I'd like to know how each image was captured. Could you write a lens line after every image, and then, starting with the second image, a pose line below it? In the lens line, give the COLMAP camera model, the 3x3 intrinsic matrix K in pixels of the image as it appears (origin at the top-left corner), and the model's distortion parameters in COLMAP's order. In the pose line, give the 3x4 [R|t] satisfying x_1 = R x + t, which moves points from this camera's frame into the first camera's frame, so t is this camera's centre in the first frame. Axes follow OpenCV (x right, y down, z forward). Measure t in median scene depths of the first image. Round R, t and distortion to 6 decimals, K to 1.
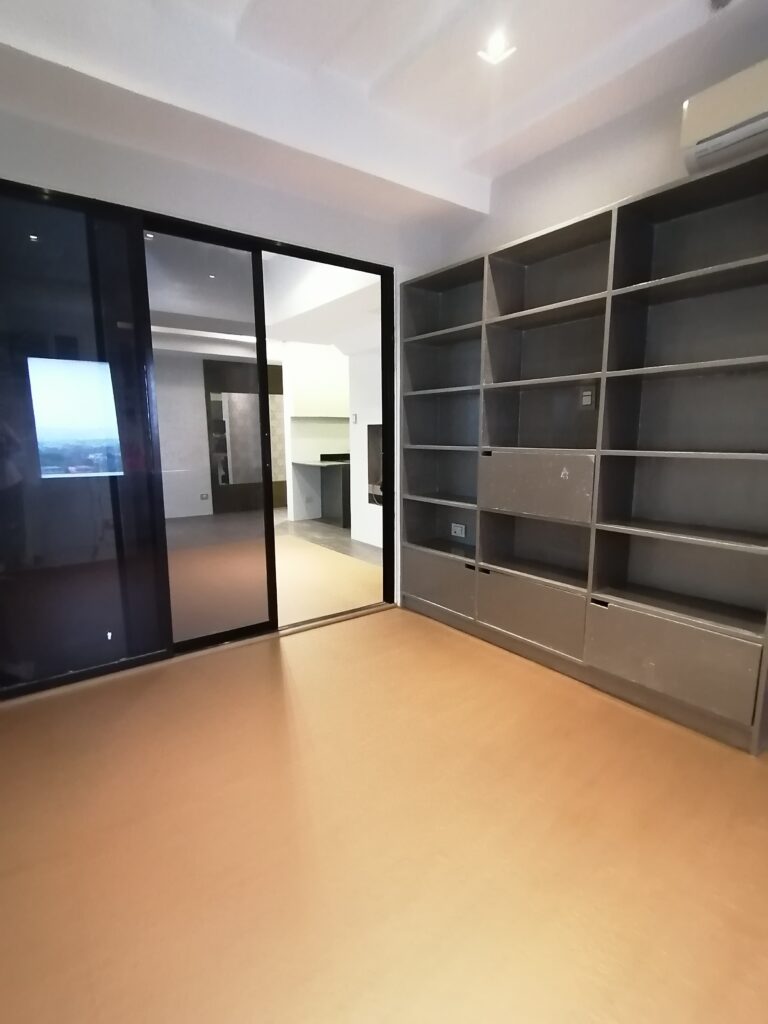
lens RADIAL K [[516.9, 0, 384.0], [0, 516.9, 512.0], [0, 0, 1]] dist [-0.000204, -0.015622]
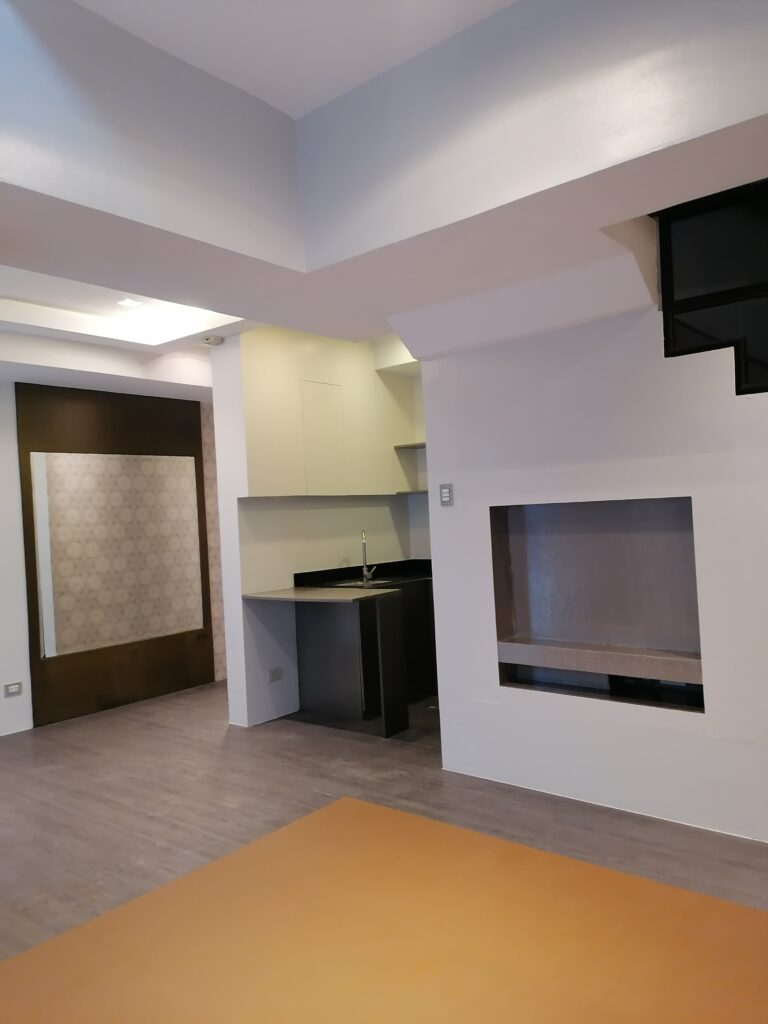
lens RADIAL K [[781.8, 0, 384.0], [0, 781.8, 512.0], [0, 0, 1]] dist [0.085978, -0.008224]
pose [[0.971757, -0.042187, 0.232180, -0.206295], [0.079147, 0.985167, -0.152258, -0.051929], [-0.222313, 0.166334, 0.960682, 0.283413]]
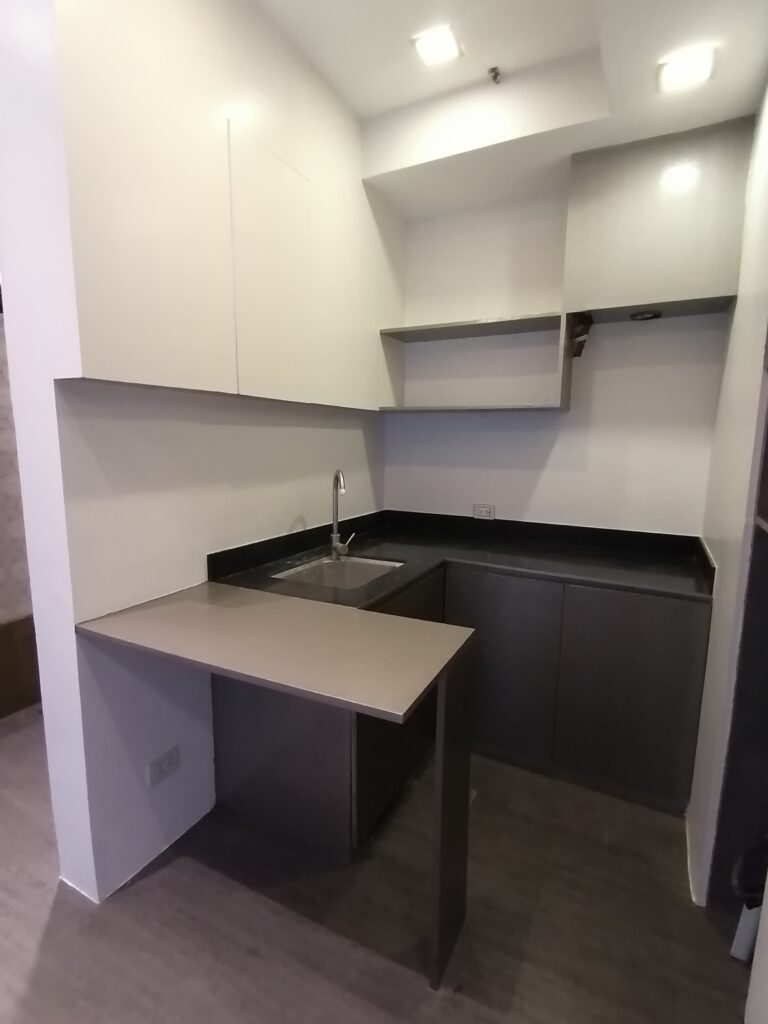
lens RADIAL K [[516.9, 0, 384.0], [0, 516.9, 512.0], [0, 0, 1]] dist [-0.000204, -0.015622]
pose [[0.897992, -0.046325, 0.437566, -0.151772], [0.049232, 0.998776, 0.004704, -0.128097], [-0.437248, 0.017318, 0.899174, 0.753739]]
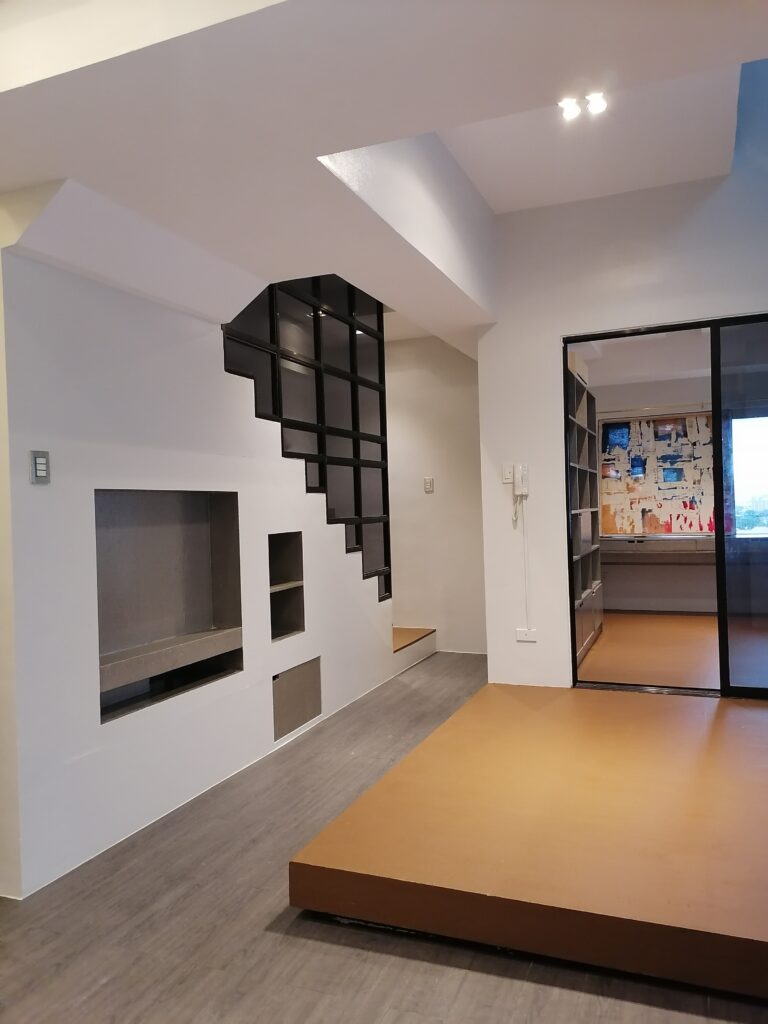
lens RADIAL K [[781.8, 0, 384.0], [0, 781.8, 512.0], [0, 0, 1]] dist [0.085978, -0.008224]
pose [[-0.518422, 0.021707, 0.854849, -0.427835], [0.167980, 0.982785, 0.076915, -0.121351], [-0.838464, 0.183472, -0.513144, 0.832023]]
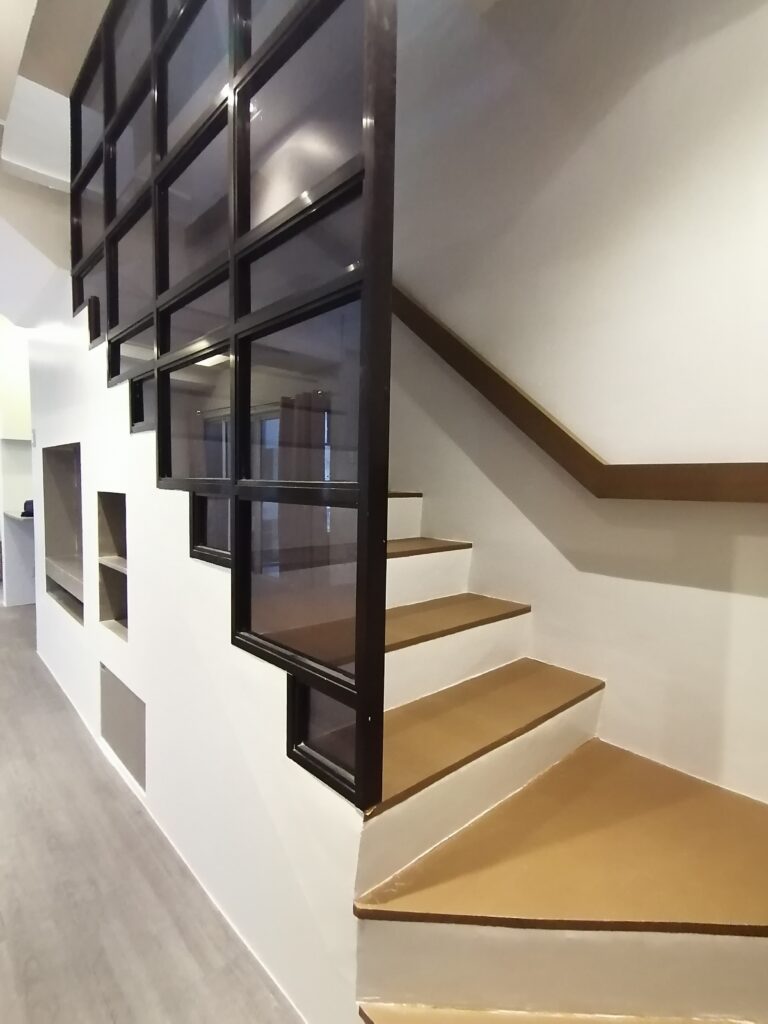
lens RADIAL K [[516.9, 0, 384.0], [0, 516.9, 512.0], [0, 0, 1]] dist [-0.000204, -0.015622]
pose [[0.994161, 0.022499, 0.105536, 0.201796], [-0.012448, 0.995404, -0.094947, -0.041363], [-0.107188, 0.093079, 0.989872, 0.324873]]
